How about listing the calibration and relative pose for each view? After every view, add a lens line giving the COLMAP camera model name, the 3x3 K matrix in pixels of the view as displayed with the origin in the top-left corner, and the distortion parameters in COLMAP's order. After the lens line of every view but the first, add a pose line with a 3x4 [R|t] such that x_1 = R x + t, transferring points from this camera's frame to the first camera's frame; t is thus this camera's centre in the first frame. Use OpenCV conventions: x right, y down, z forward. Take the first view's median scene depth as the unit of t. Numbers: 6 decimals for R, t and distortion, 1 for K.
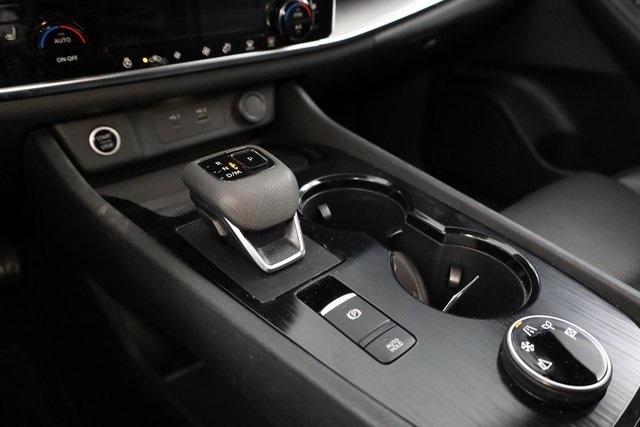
lens RADIAL K [[470.2, 0, 322.6], [0, 470.2, 214.9], [0, 0, 1]] dist [-0.005207, -0.005566]
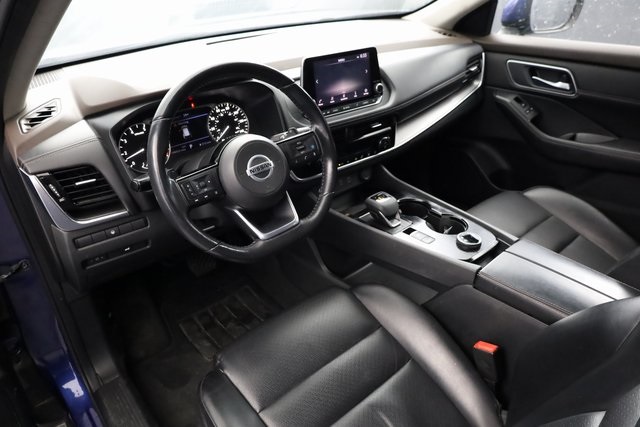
lens RADIAL K [[444.0, 0, 318.9], [0, 444.0, 213.3], [0, 0, 1]] dist [0.010267, 0.001605]
pose [[0.998036, -0.054674, -0.030560, -0.385451], [0.052997, 0.997175, -0.053225, 0.114532], [0.033384, 0.051501, 0.998115, -1.630832]]
